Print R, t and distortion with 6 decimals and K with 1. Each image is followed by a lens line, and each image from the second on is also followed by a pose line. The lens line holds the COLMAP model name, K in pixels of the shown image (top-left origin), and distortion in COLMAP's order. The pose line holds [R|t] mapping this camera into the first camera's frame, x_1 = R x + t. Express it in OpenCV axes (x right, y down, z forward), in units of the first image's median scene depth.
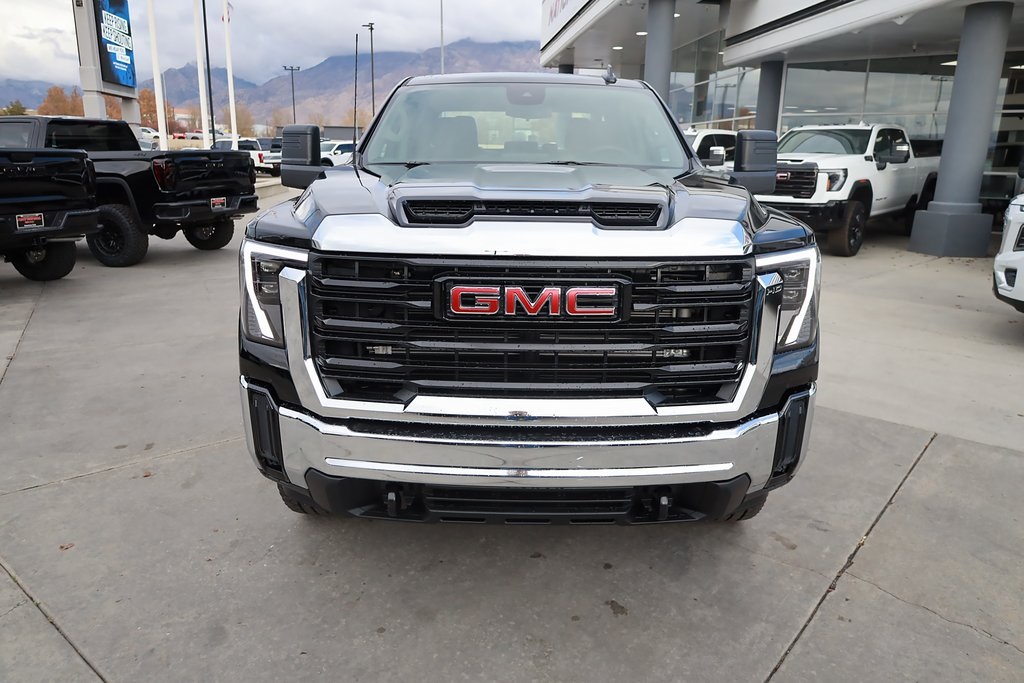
lens RADIAL K [[694.4, 0, 514.0], [0, 694.4, 347.3], [0, 0, 1]] dist [-0.020446, 0.007604]
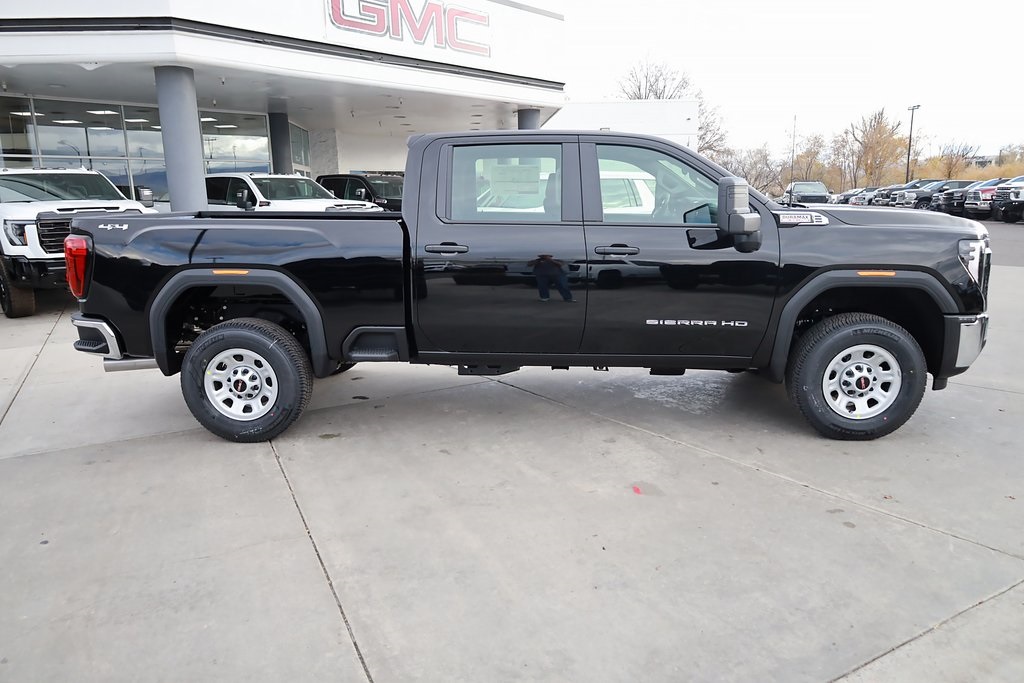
lens RADIAL K [[694.4, 0, 514.0], [0, 694.4, 347.3], [0, 0, 1]] dist [-0.020446, 0.007604]
pose [[0.039933, -0.228297, 0.972772, -1.189083], [0.282355, 0.936449, 0.208182, -0.326630], [-0.958478, 0.266354, 0.101856, 1.061380]]
